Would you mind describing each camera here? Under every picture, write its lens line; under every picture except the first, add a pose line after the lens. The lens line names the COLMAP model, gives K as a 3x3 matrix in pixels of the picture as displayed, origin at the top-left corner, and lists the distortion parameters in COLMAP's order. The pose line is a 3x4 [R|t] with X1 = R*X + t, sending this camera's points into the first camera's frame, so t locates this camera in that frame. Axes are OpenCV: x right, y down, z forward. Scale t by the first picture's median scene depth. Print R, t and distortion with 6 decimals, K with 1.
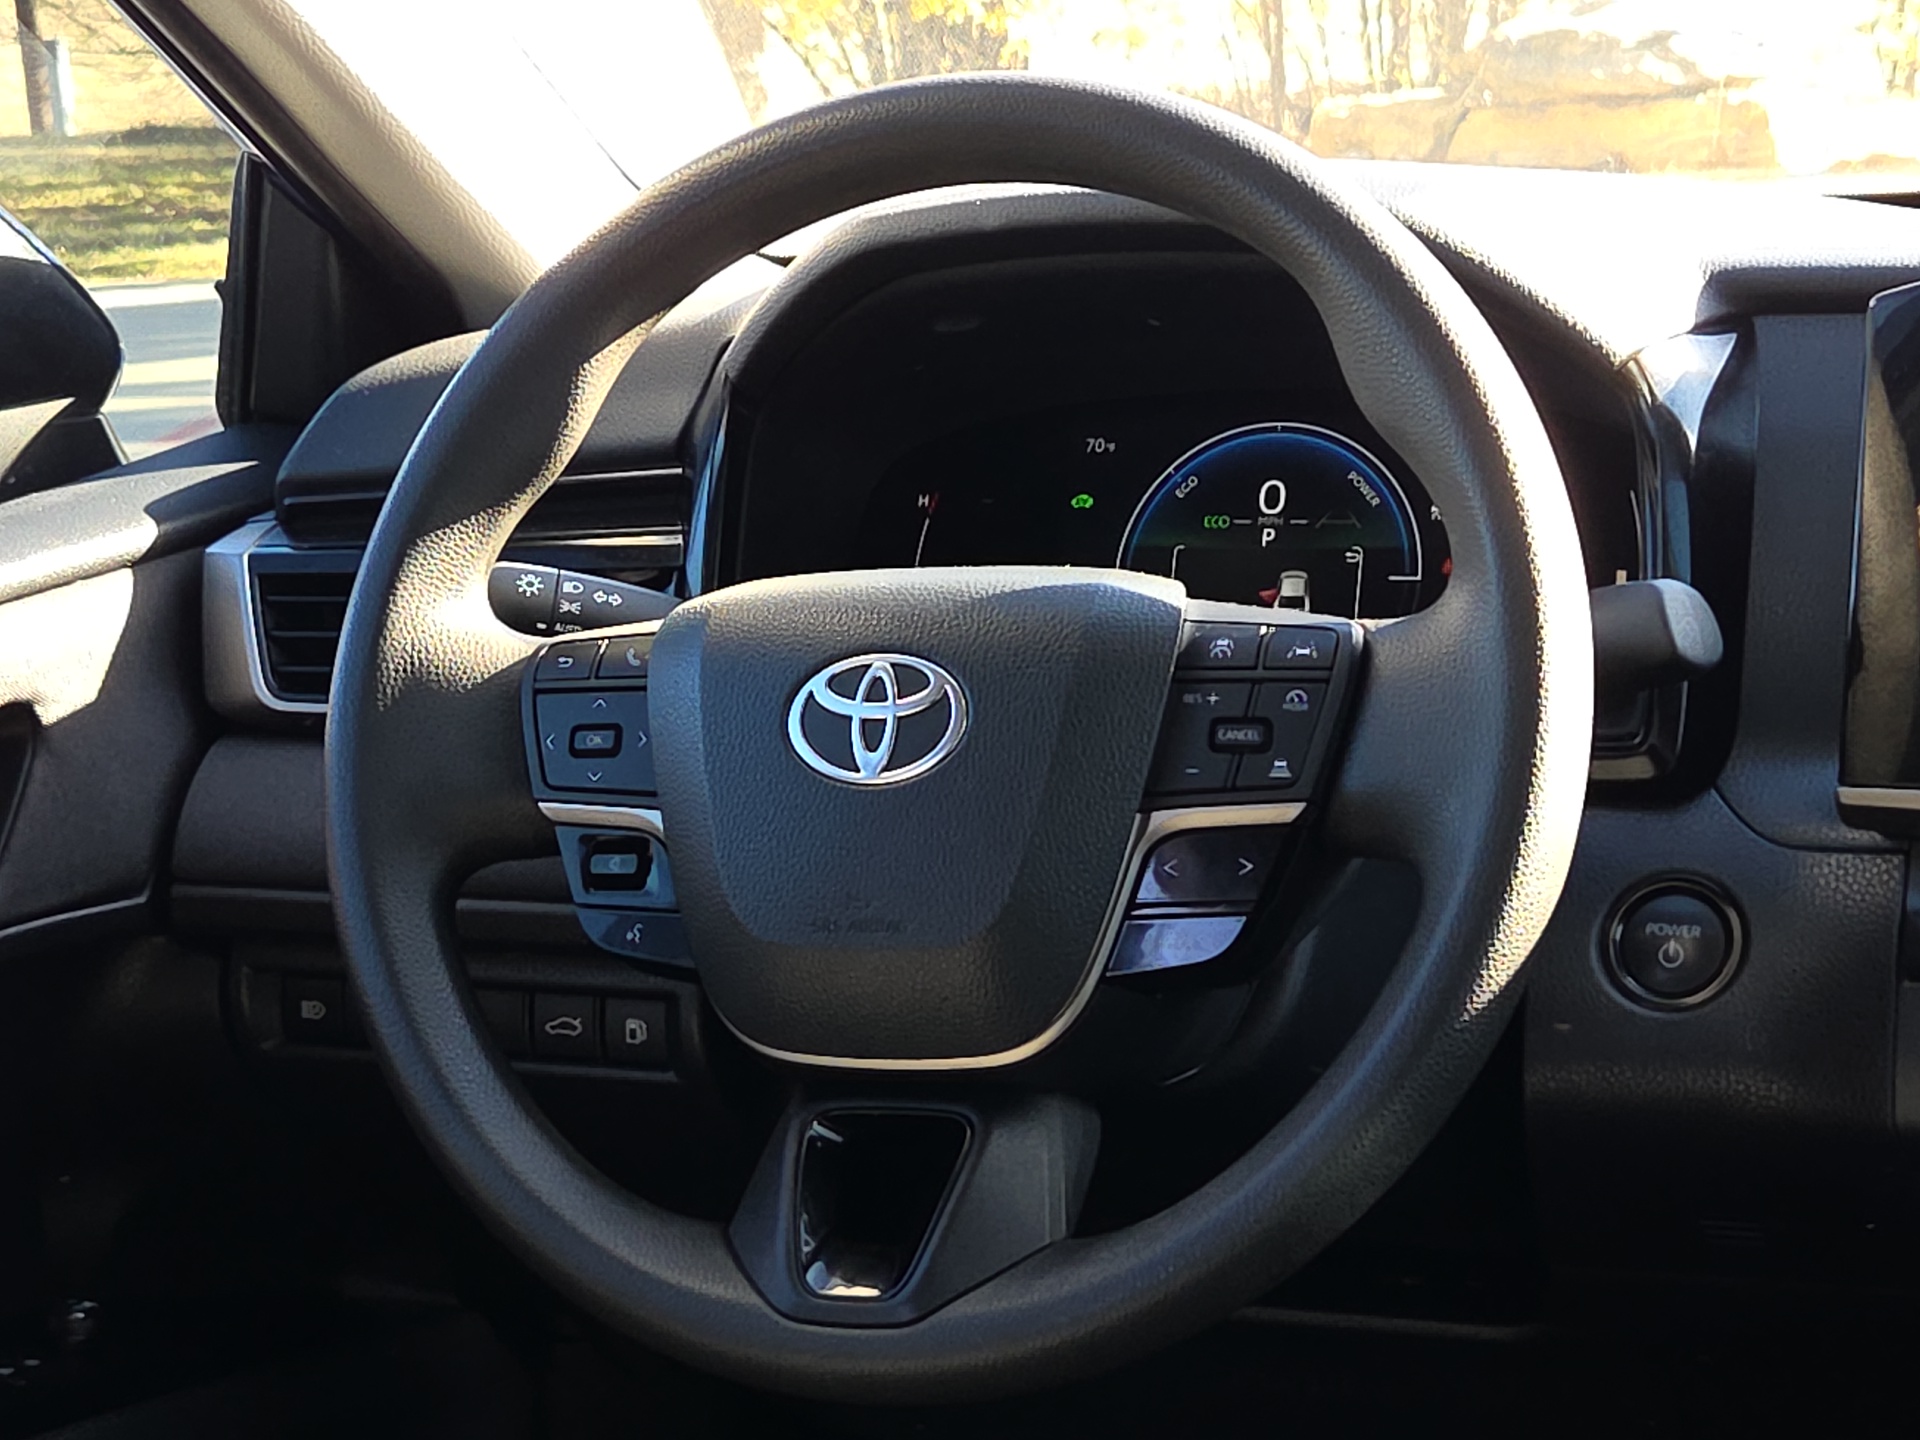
lens RADIAL K [[3959.5, 0, 975.6], [0, 3959.5, 705.2], [0, 0, 1]] dist [0.089423, 0.000000]
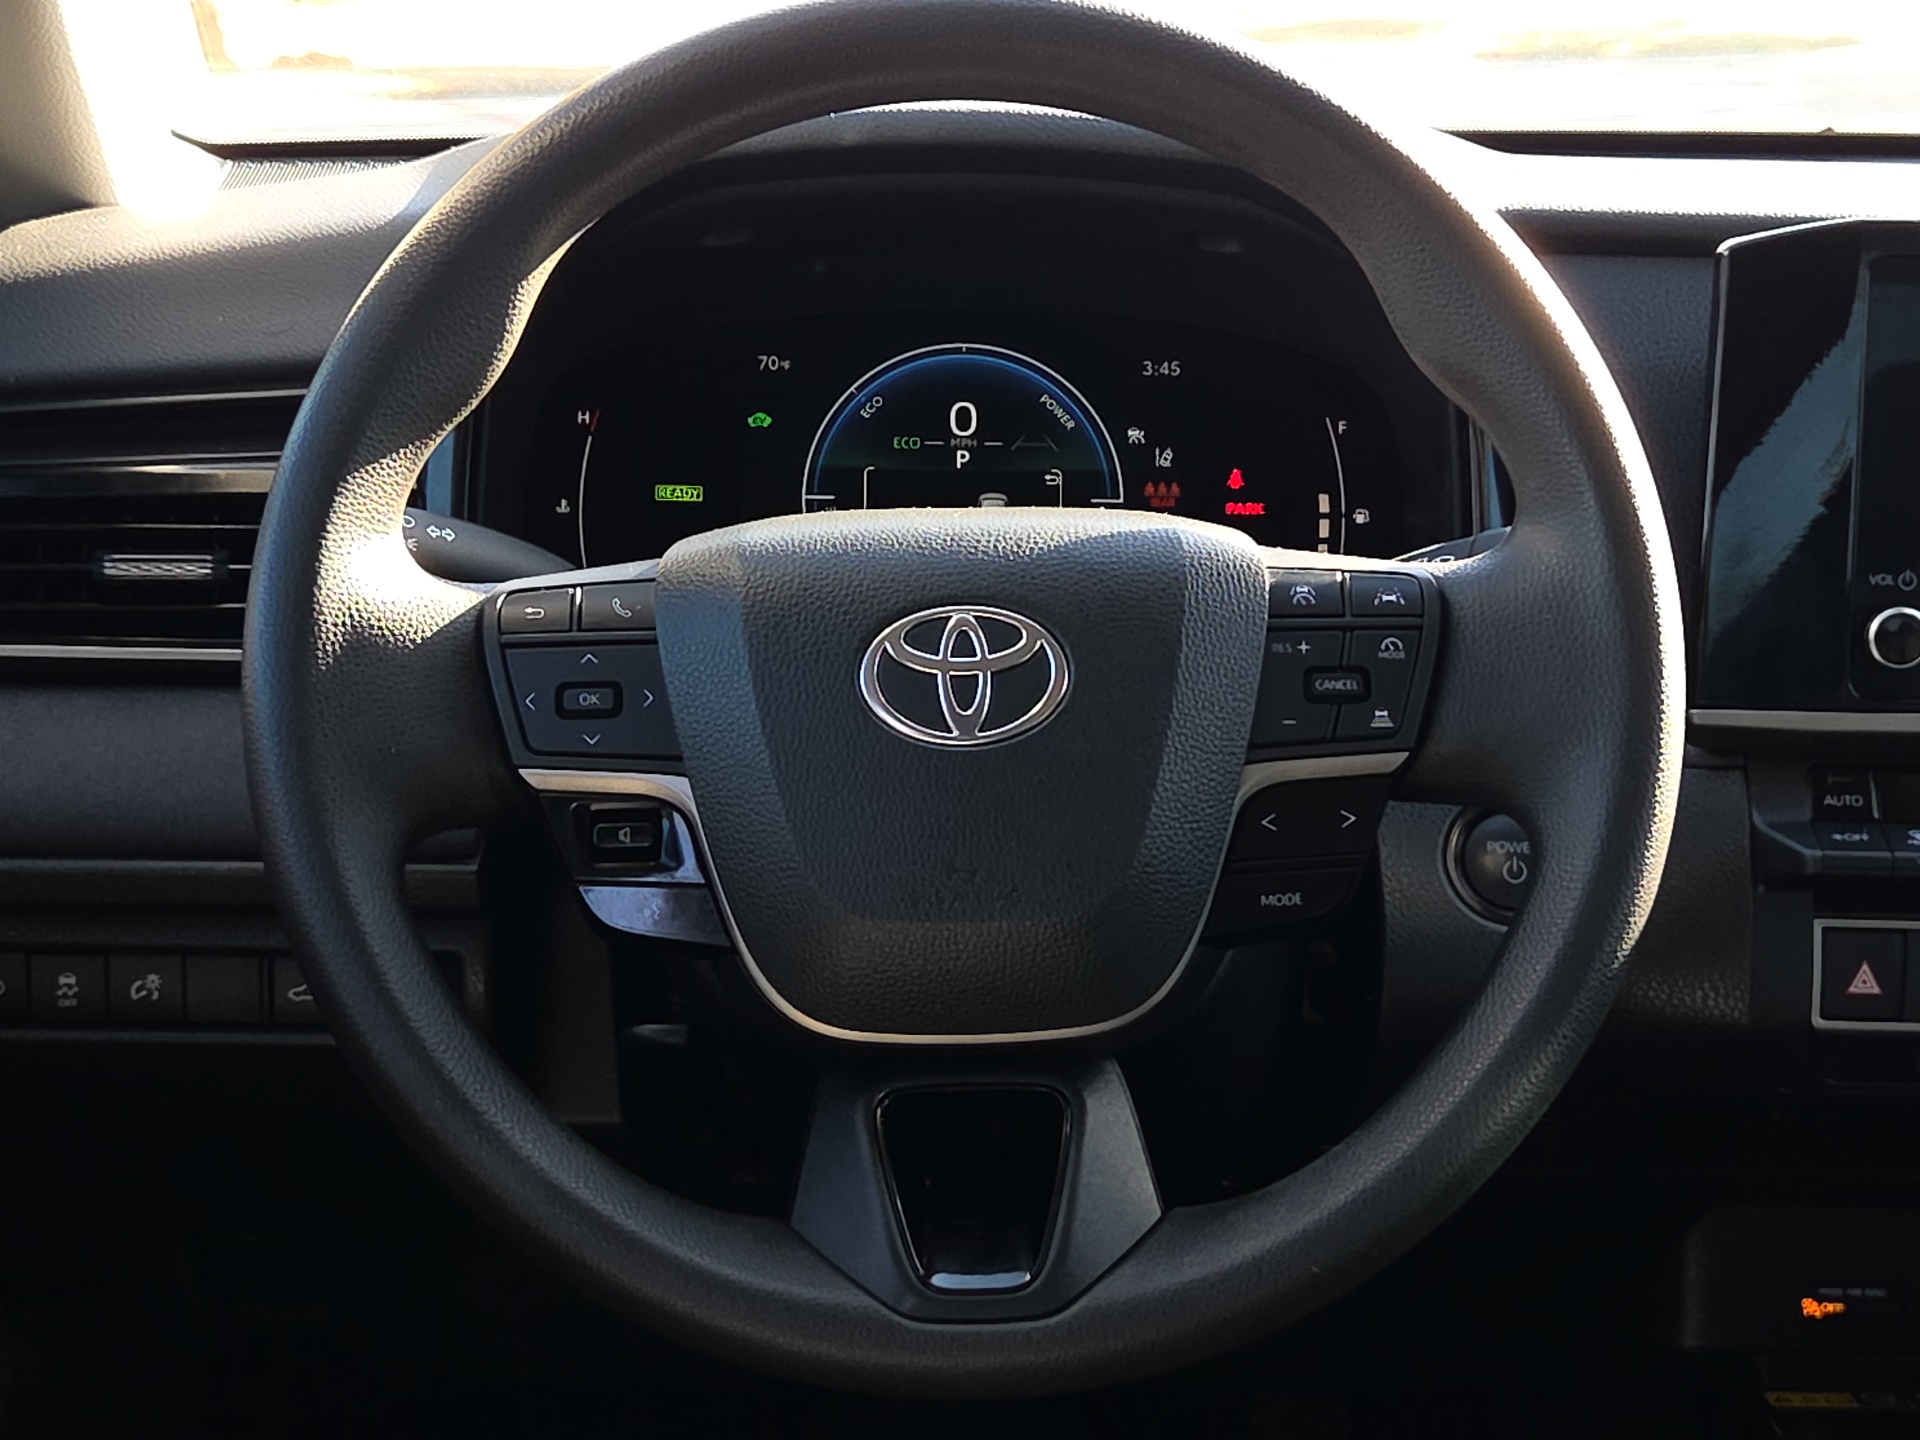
lens RADIAL K [[3471.1, 0, 956.9], [0, 3471.1, 709.2], [0, 0, 1]] dist [0.125577, 0.000000]
pose [[0.914032, -0.028937, 0.404608, -0.338015], [0.008947, 0.998648, 0.051212, -0.028747], [-0.405543, -0.043189, 0.913055, 0.232635]]
